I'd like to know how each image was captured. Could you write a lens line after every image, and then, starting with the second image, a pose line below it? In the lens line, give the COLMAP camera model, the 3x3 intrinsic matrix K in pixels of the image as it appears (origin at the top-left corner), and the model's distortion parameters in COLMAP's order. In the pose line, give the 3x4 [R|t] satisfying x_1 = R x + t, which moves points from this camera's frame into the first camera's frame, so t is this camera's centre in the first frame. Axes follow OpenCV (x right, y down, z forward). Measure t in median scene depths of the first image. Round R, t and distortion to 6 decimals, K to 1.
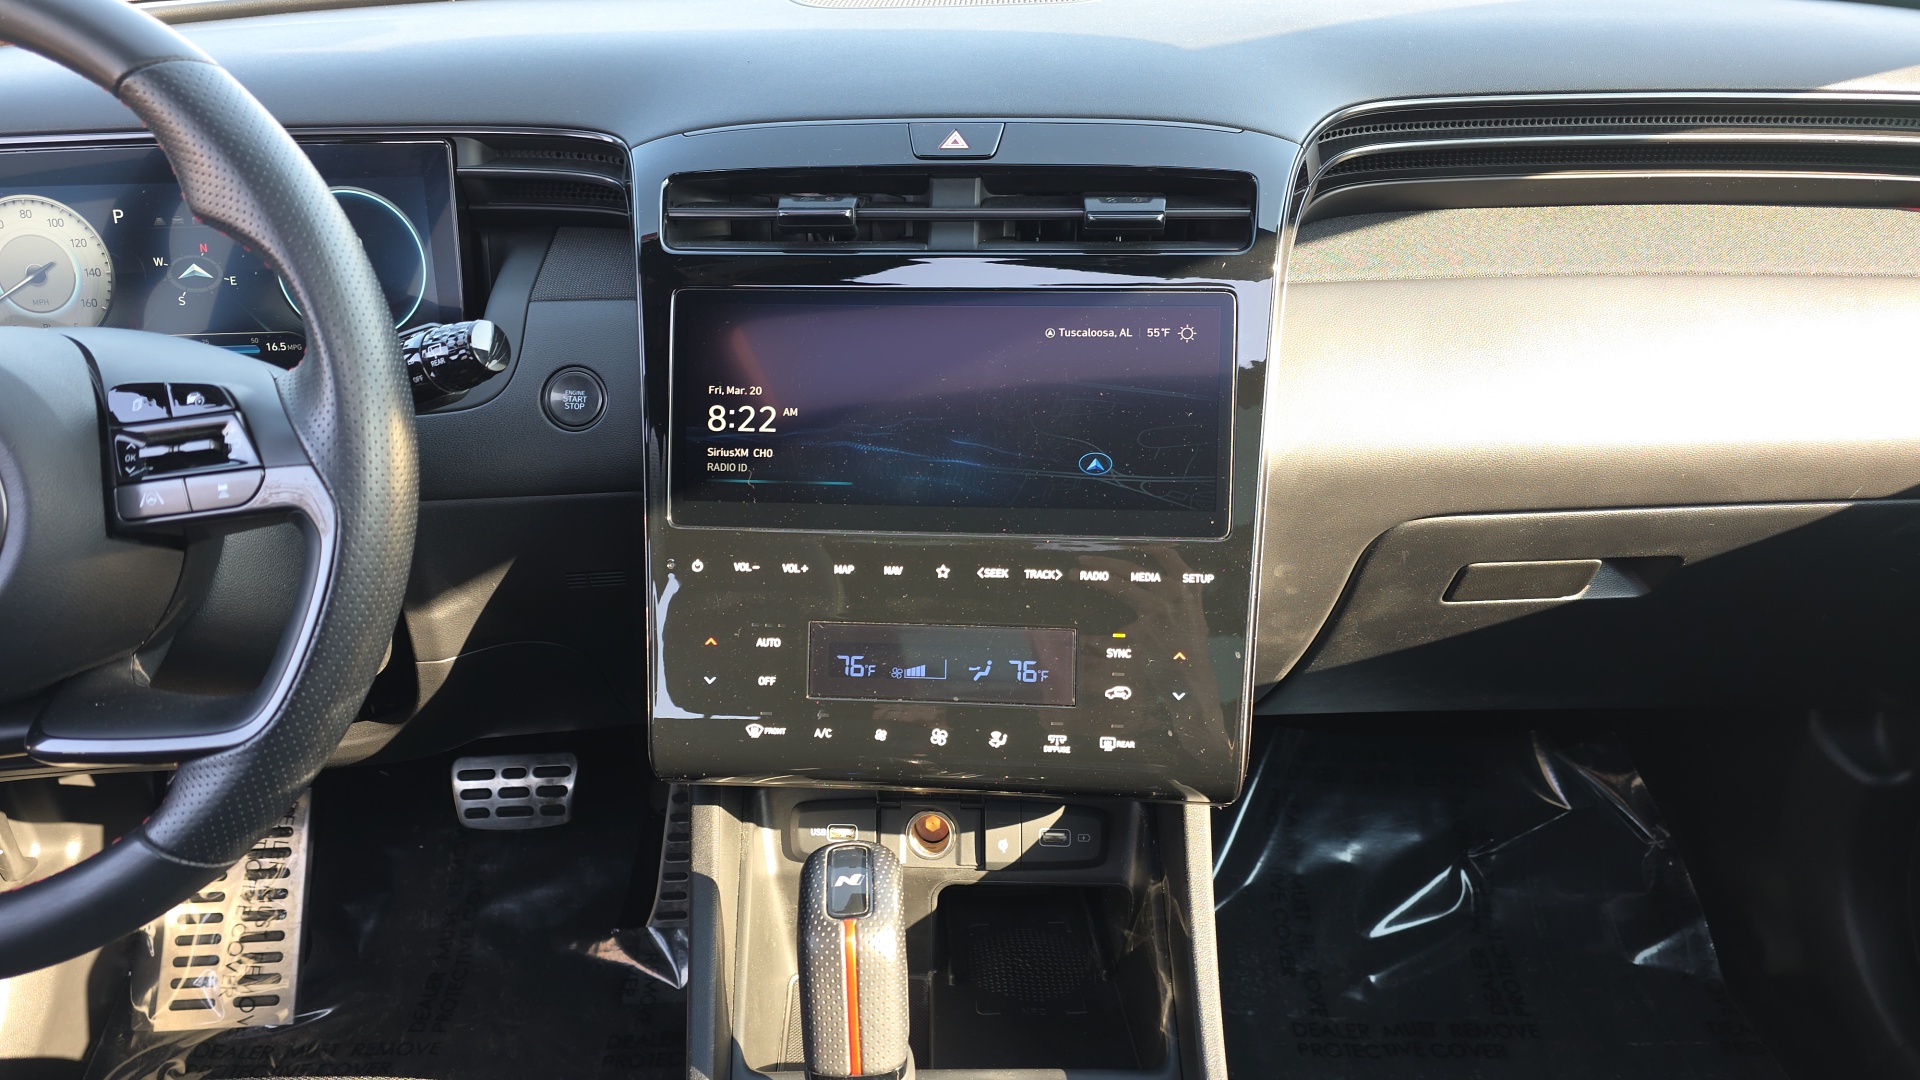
lens RADIAL K [[1294.3, 0, 913.5], [0, 1294.3, 546.9], [0, 0, 1]] dist [0.082841, -0.100978]
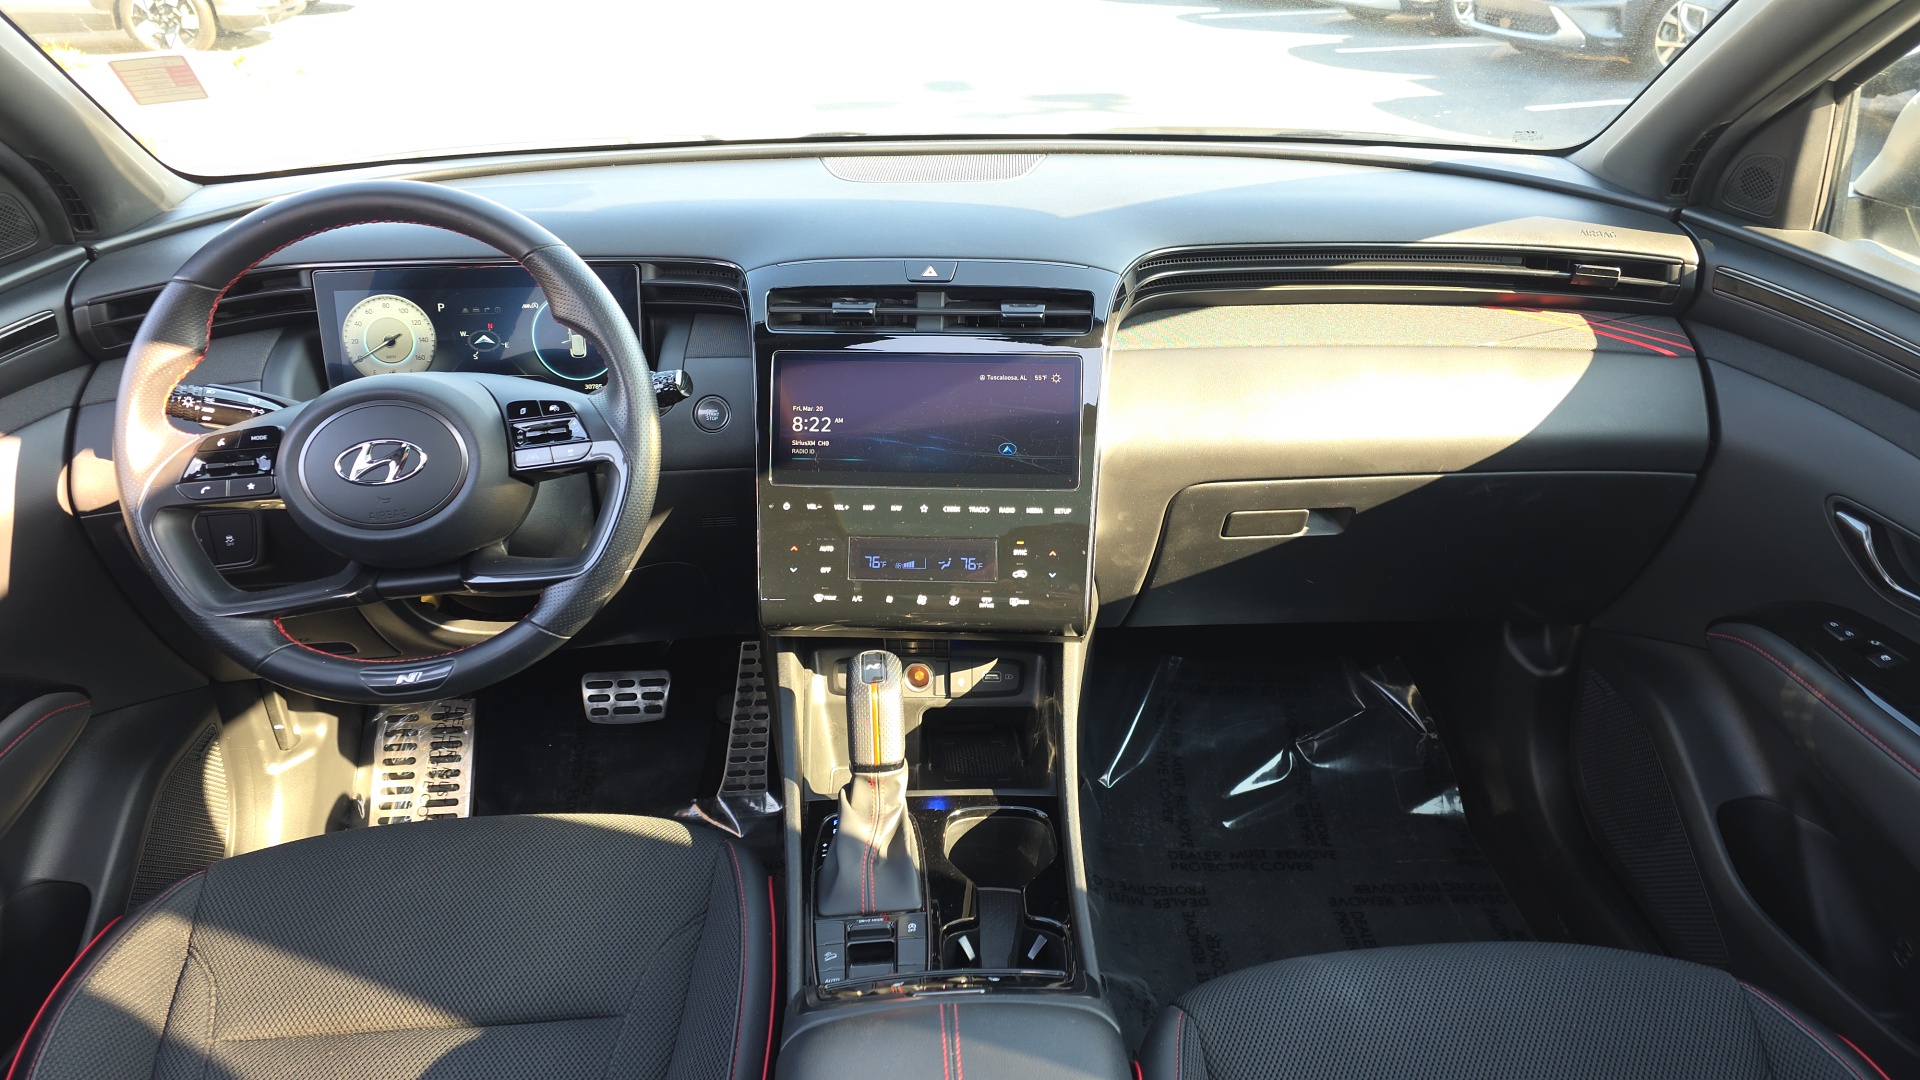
lens RADIAL K [[1294.2, 0, 955.9], [0, 1294.2, 531.9], [0, 0, 1]] dist [0.089404, -0.096253]
pose [[0.999264, -0.000820, 0.038355, -0.001905], [0.002497, 0.999042, -0.043685, 0.127148], [-0.038283, 0.043749, 0.998309, -0.779781]]
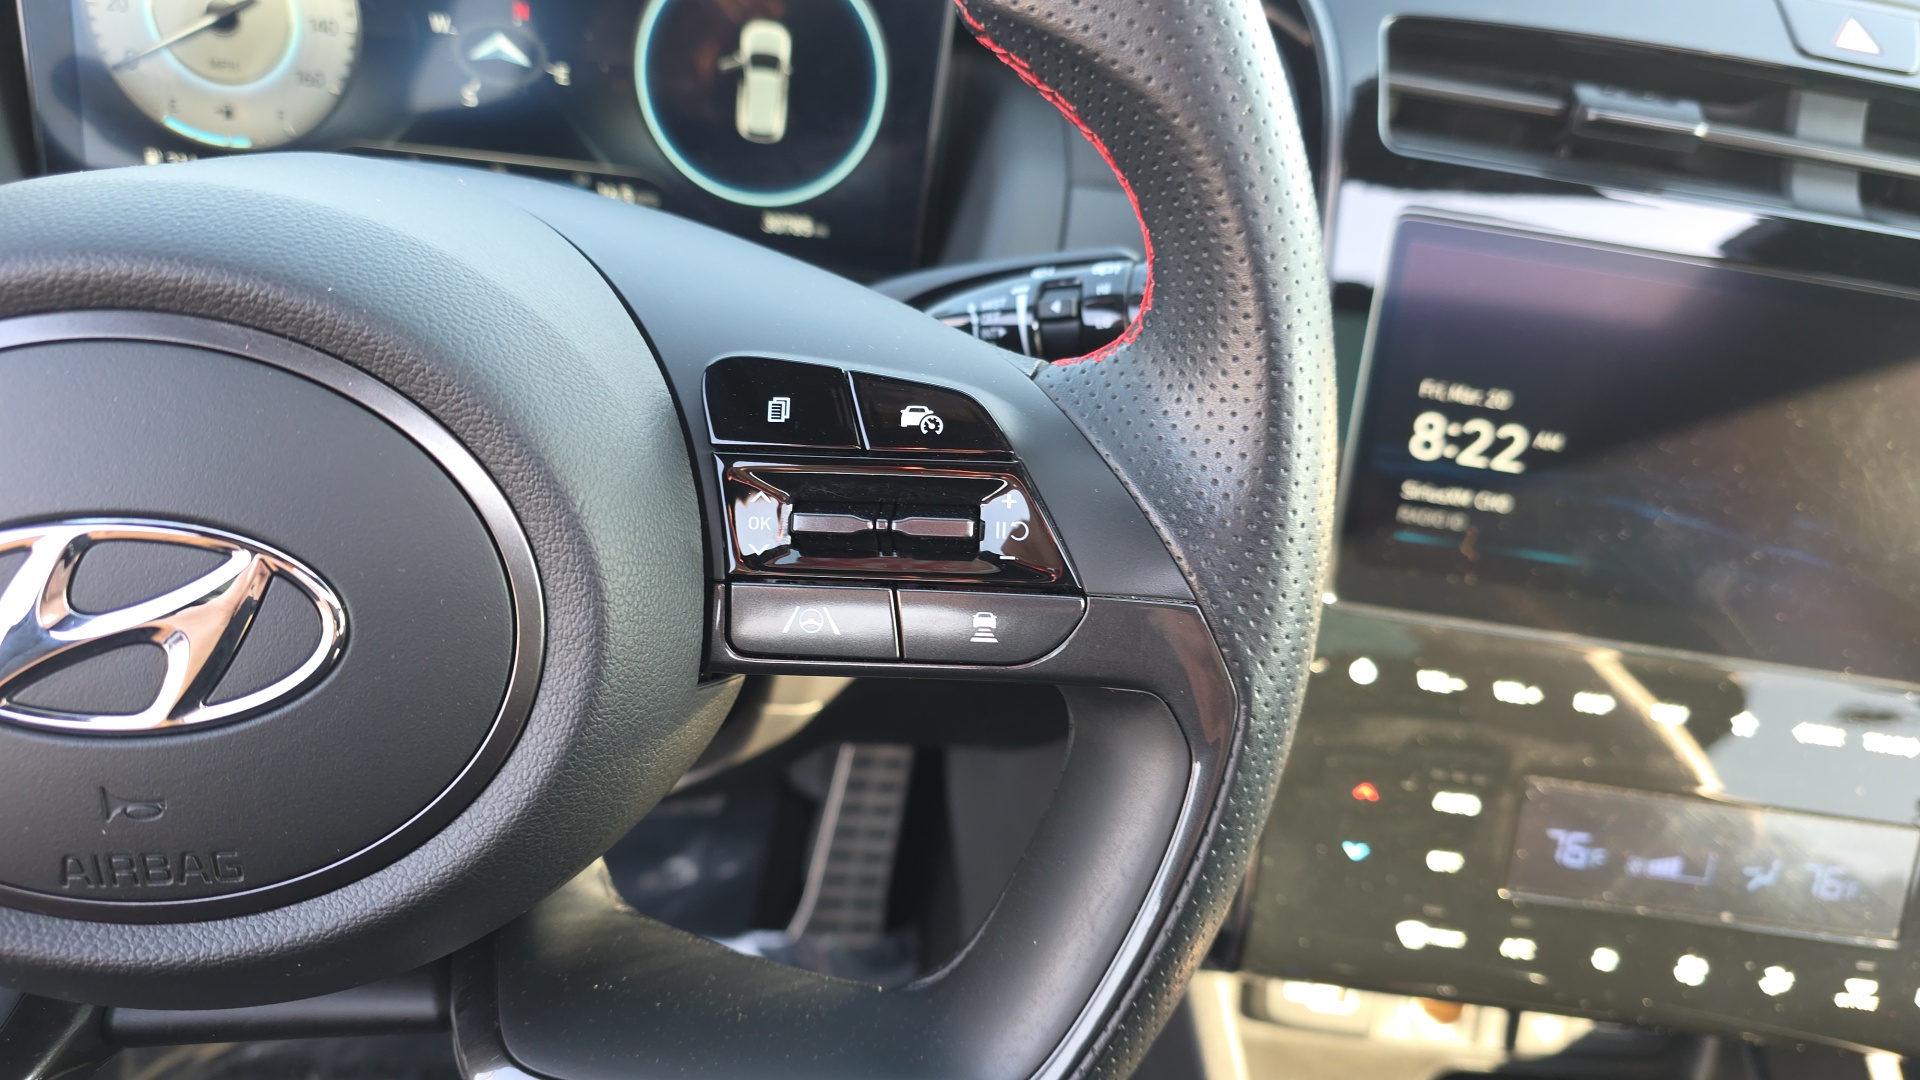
lens RADIAL K [[1317.9, 0, 941.1], [0, 1317.9, 543.0], [0, 0, 1]] dist [0.037041, -0.077883]
pose [[0.986327, 0.107524, 0.124887, -0.444341], [-0.121943, 0.985944, 0.114208, -0.091874], [-0.110852, -0.127876, 0.985576, 0.403237]]
